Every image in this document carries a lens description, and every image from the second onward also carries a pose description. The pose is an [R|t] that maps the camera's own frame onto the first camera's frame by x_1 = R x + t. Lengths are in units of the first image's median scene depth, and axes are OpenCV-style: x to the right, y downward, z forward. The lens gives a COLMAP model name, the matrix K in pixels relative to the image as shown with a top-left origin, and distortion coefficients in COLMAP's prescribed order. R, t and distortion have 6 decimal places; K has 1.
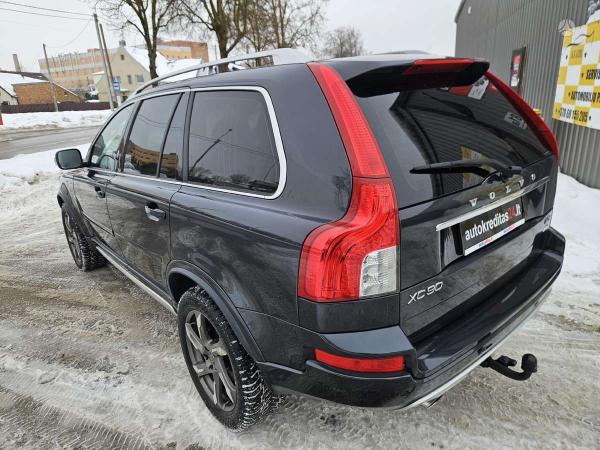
lens RADIAL K [[421.8, 0, 290.3], [0, 421.8, 226.3], [0, 0, 1]] dist [0.023131, -0.028827]
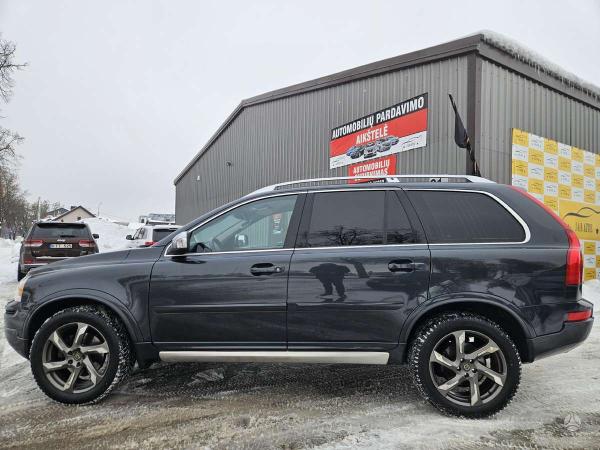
lens RADIAL K [[418.9, 0, 295.9], [0, 418.9, 218.1], [0, 0, 1]] dist [0.049758, -0.050716]
pose [[0.670897, 0.111835, 0.733069, -1.549110], [0.172721, 0.937807, -0.301141, 0.161384], [-0.721155, 0.328651, 0.609856, 0.360296]]
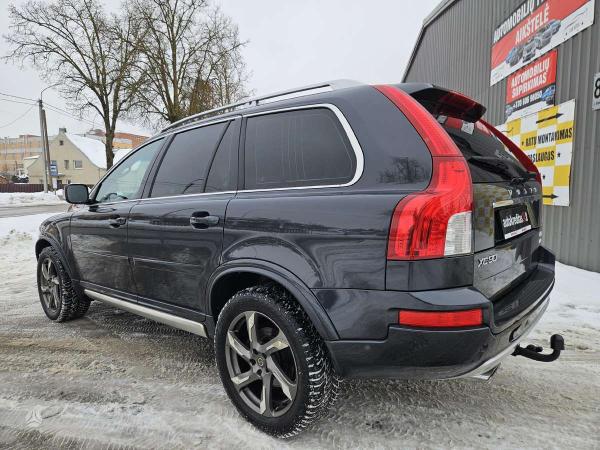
lens RADIAL K [[418.9, 0, 295.9], [0, 418.9, 218.1], [0, 0, 1]] dist [0.049758, -0.050716]
pose [[0.985123, 0.032450, 0.168761, -0.265090], [0.008692, 0.971346, -0.237511, 0.205522], [-0.171633, 0.235445, 0.956613, -0.044349]]
